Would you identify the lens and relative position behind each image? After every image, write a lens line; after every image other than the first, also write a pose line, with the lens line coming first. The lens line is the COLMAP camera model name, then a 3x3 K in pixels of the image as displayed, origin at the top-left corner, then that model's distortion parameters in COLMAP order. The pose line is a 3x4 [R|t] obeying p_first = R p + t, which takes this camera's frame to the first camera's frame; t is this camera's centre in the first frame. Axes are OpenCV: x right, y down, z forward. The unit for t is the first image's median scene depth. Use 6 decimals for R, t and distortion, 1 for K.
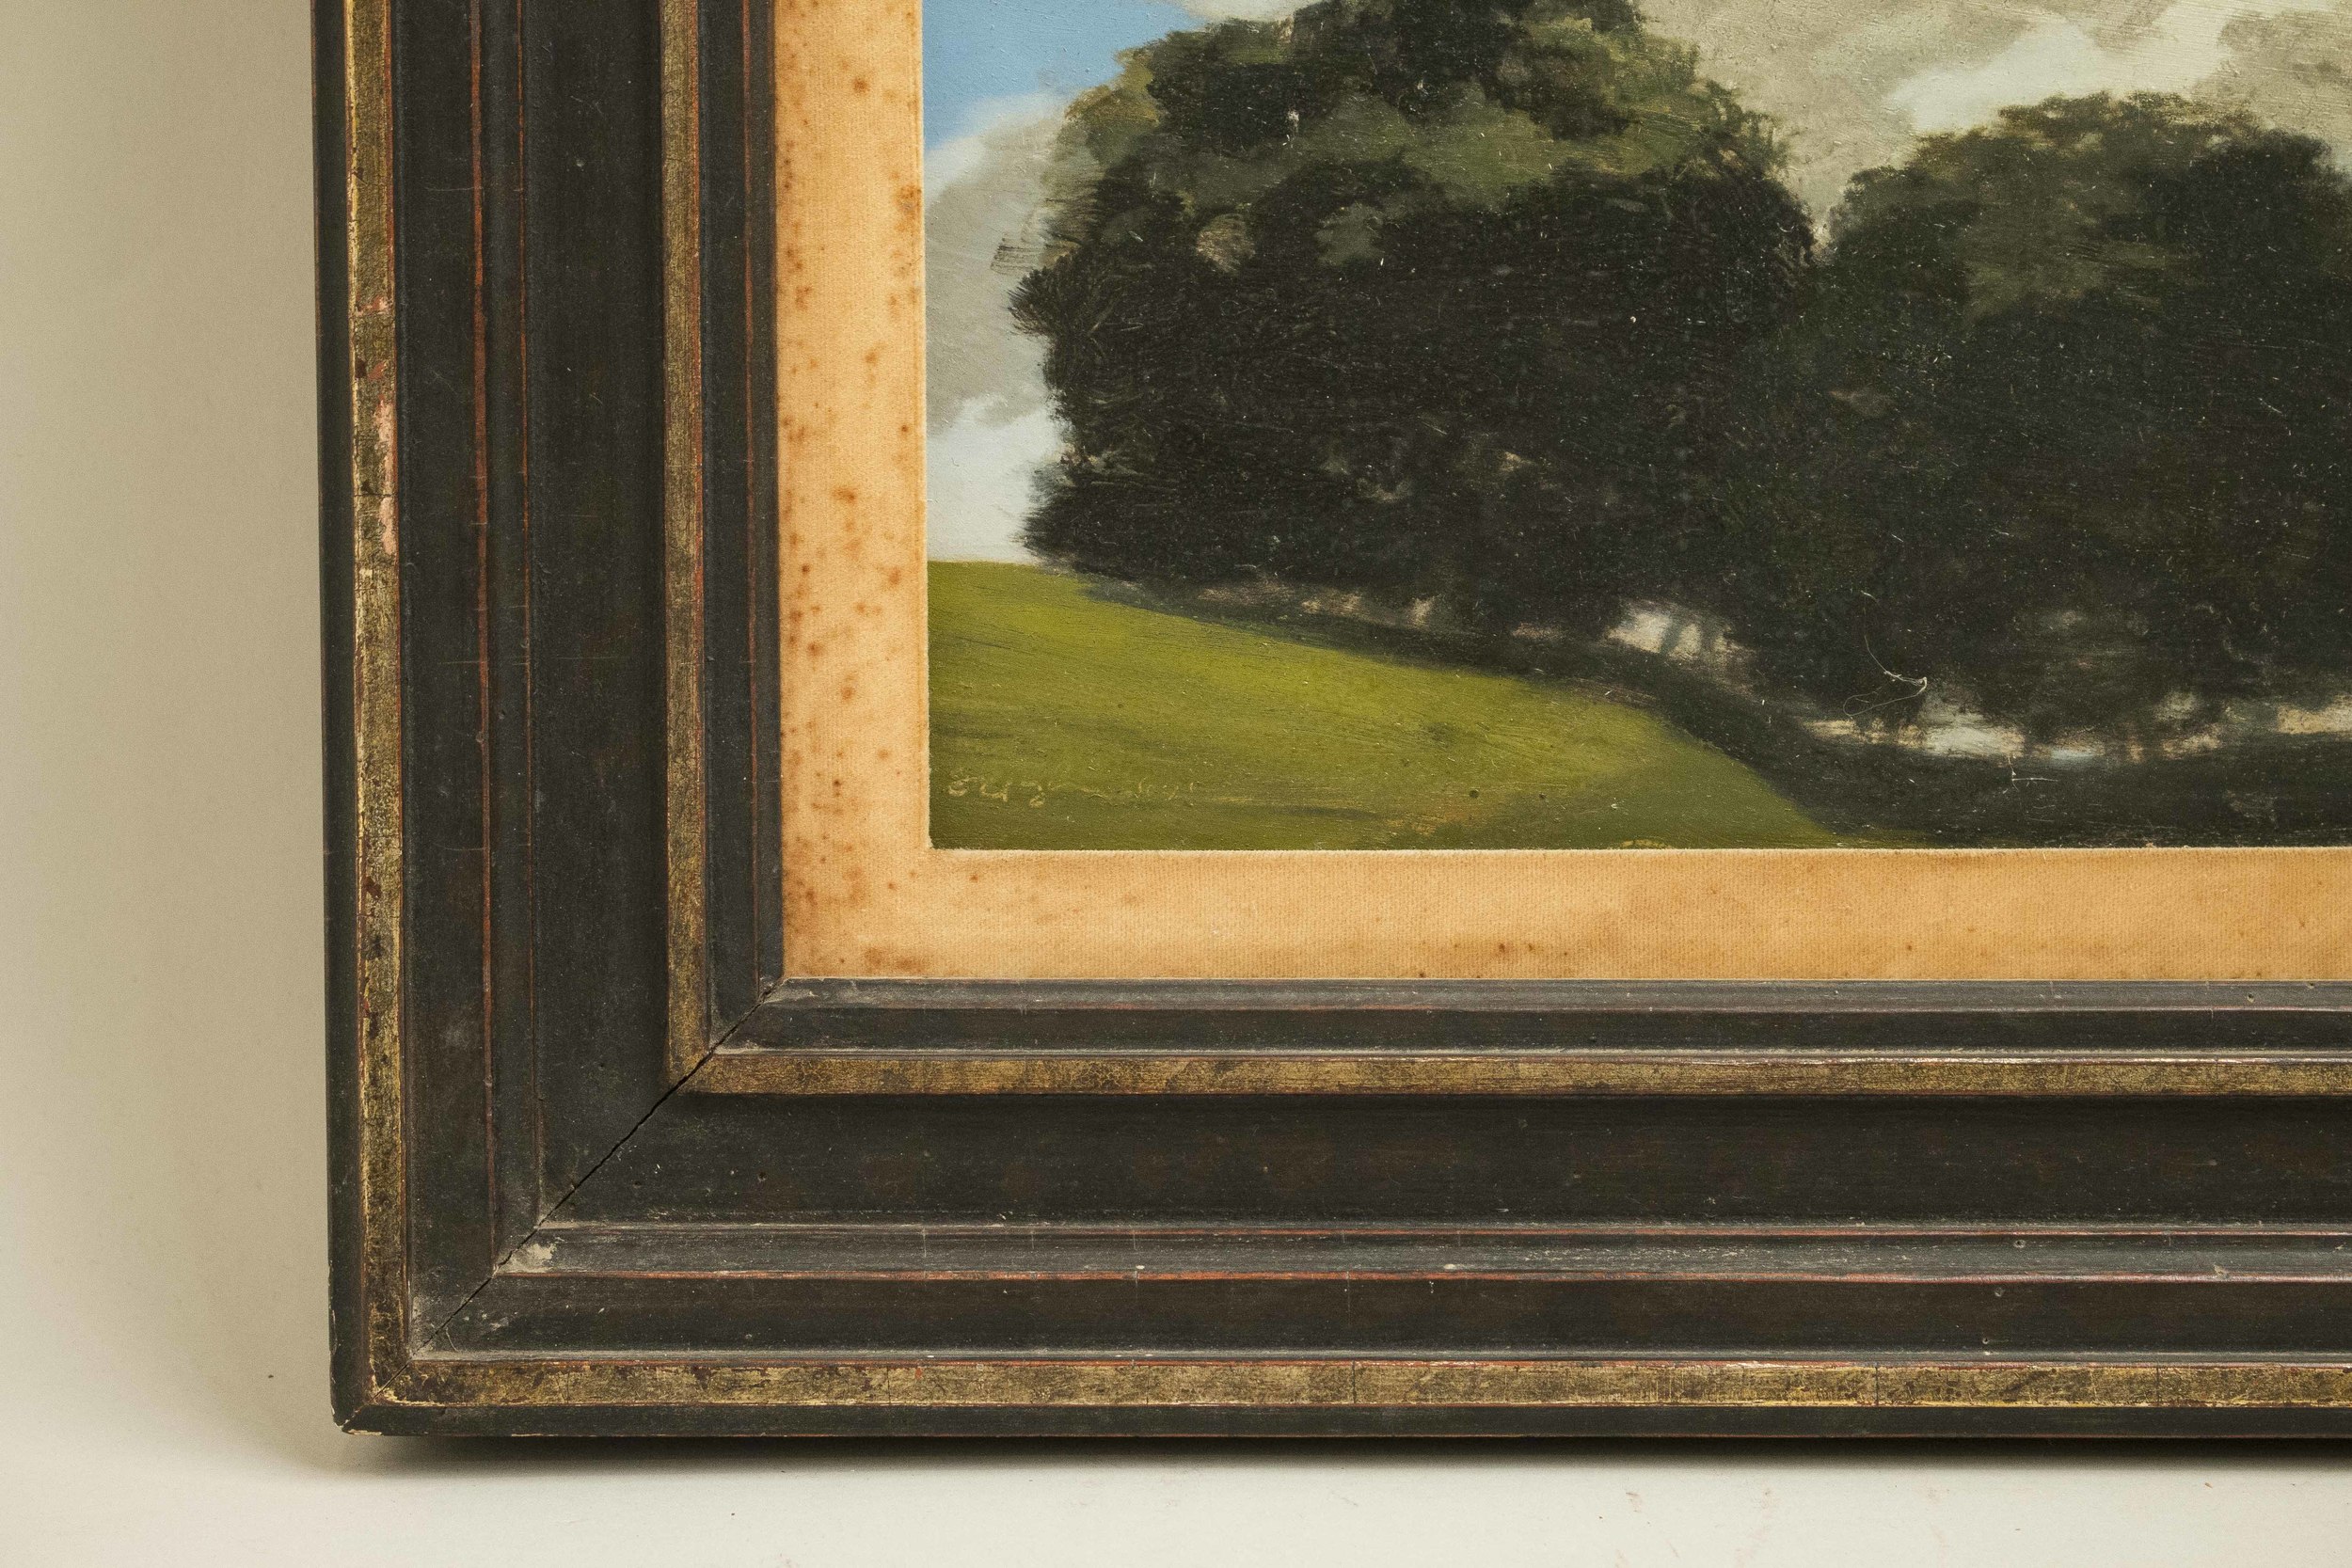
lens RADIAL K [[5690.1, 0, 1176.7], [0, 5690.1, 802.8], [0, 0, 1]] dist [0.038797, 0.000000]
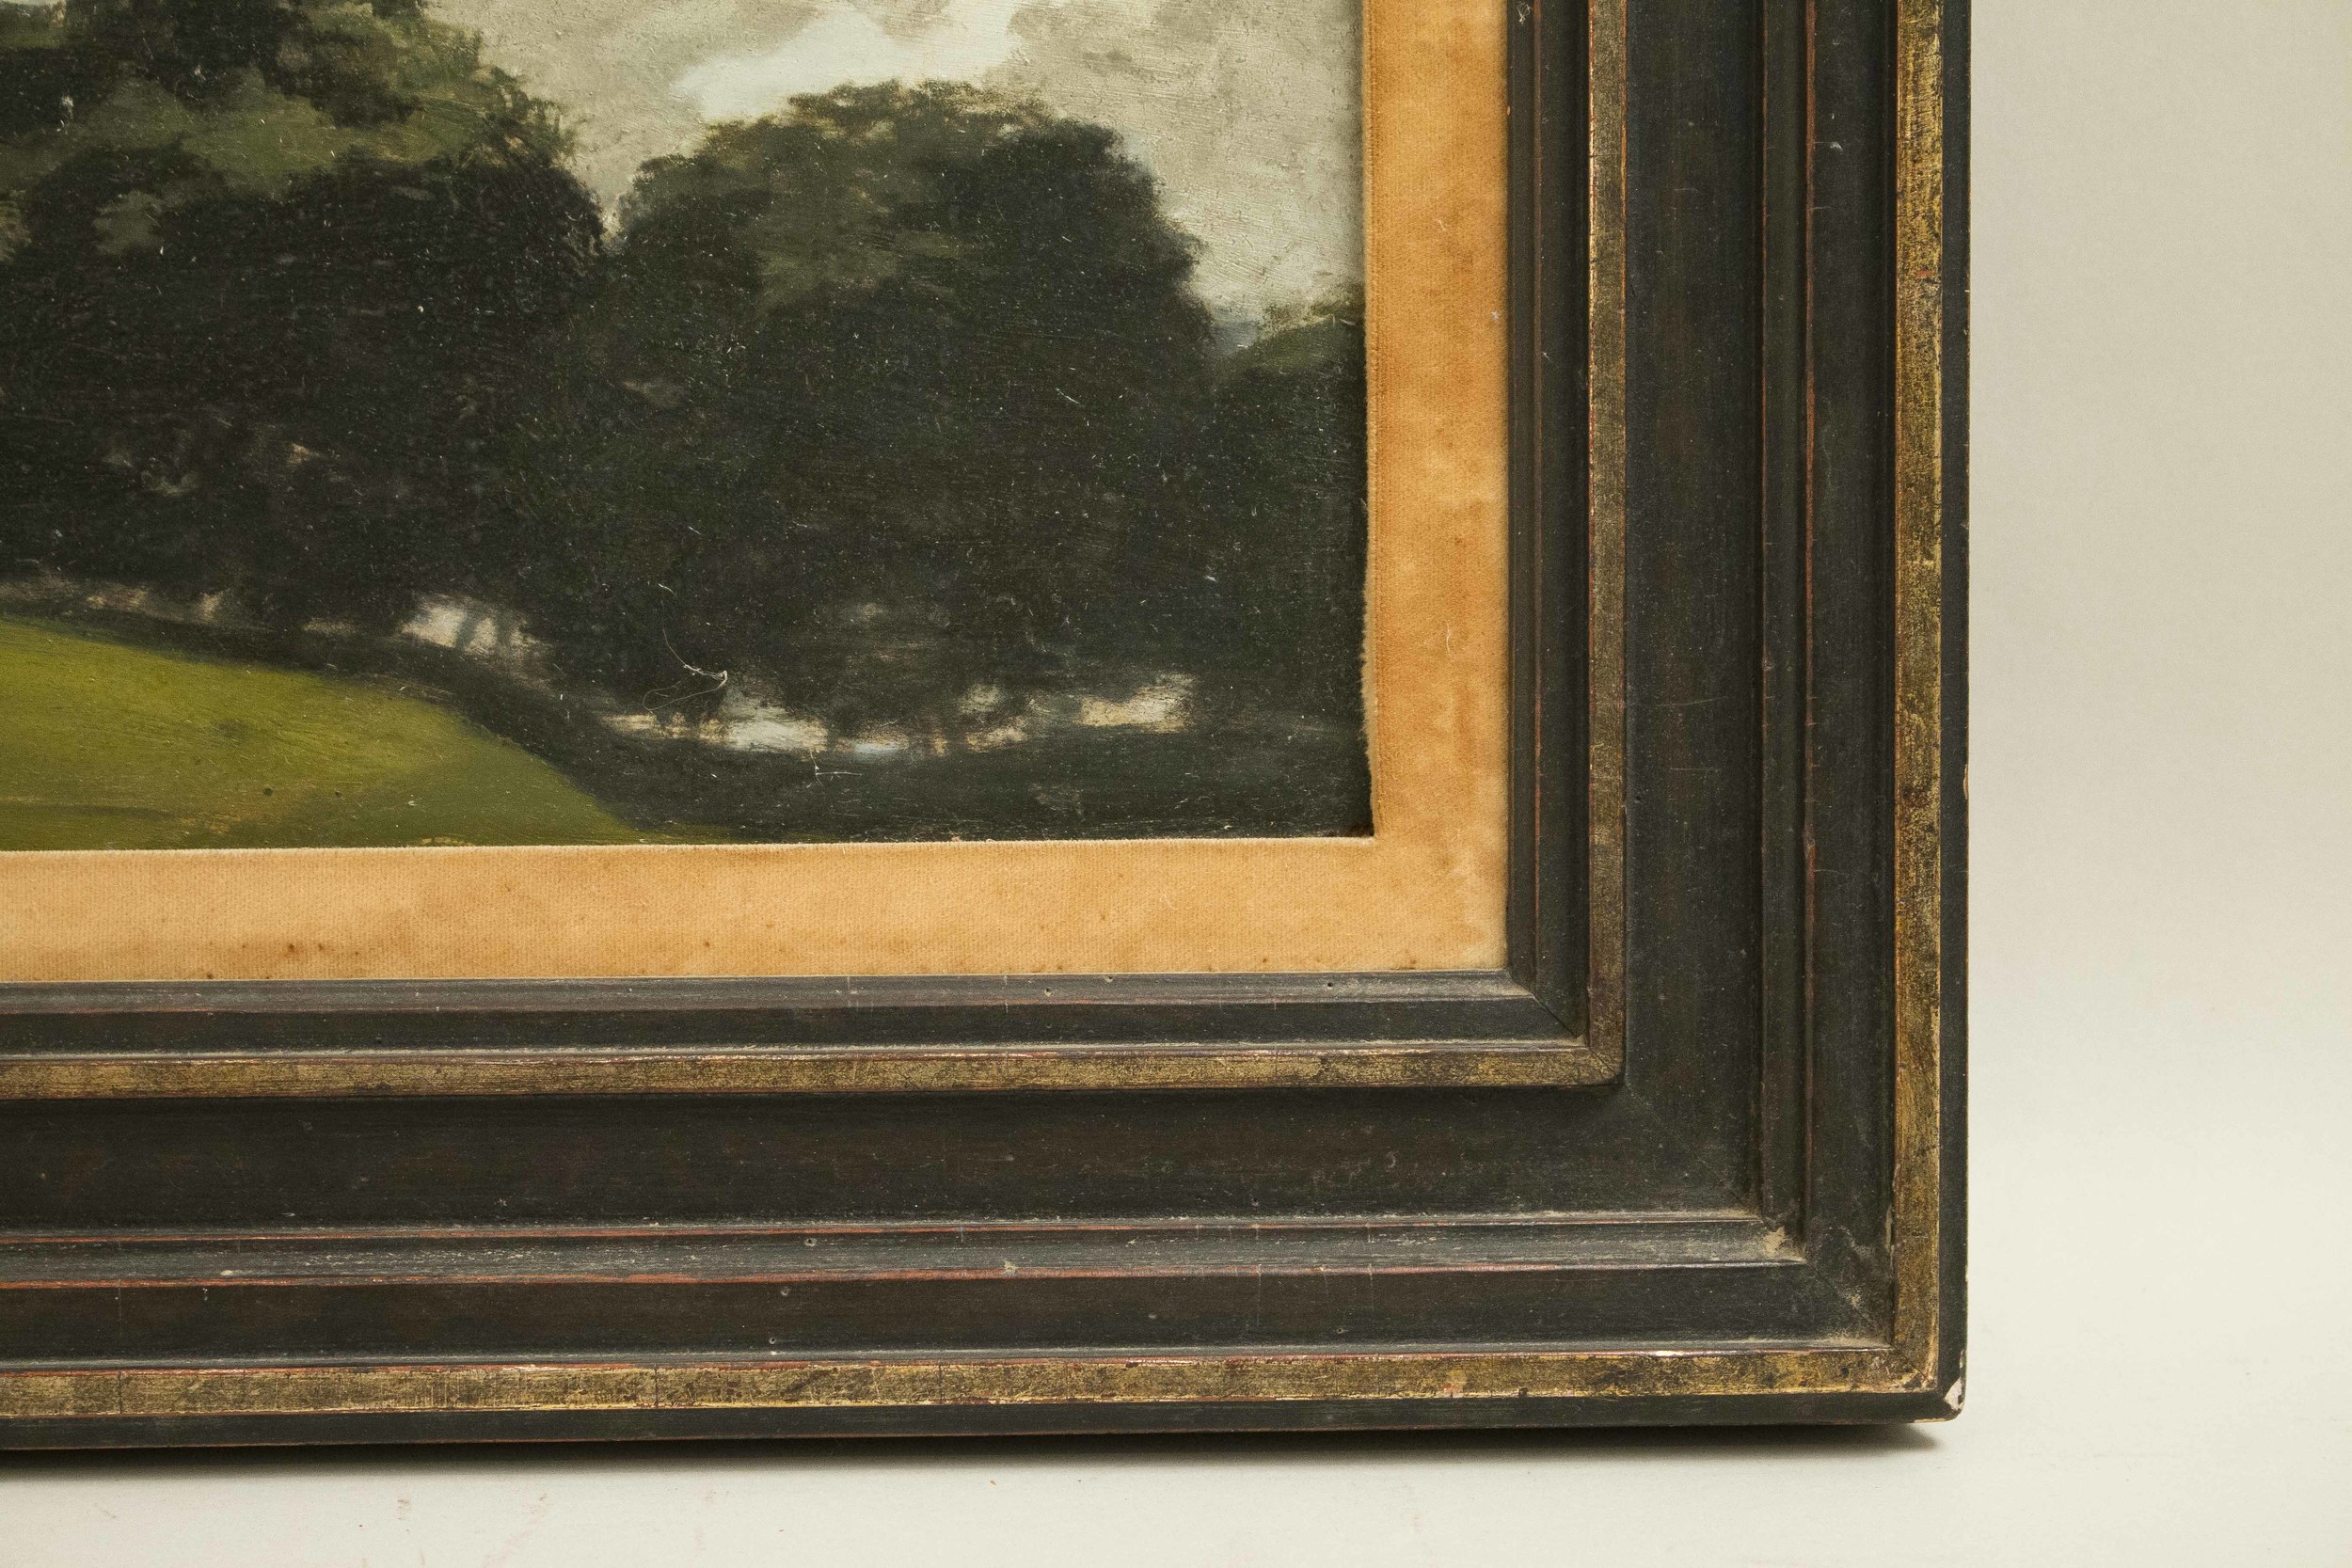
lens RADIAL K [[5690.1, 0, 1164.0], [0, 5690.1, 799.6], [0, 0, 1]] dist [0.038797, 0.000000]
pose [[0.997844, -0.006575, 0.065293, 0.143787], [0.006797, 0.999972, -0.003185, 0.004009], [-0.065270, 0.003622, 0.997861, 0.008188]]
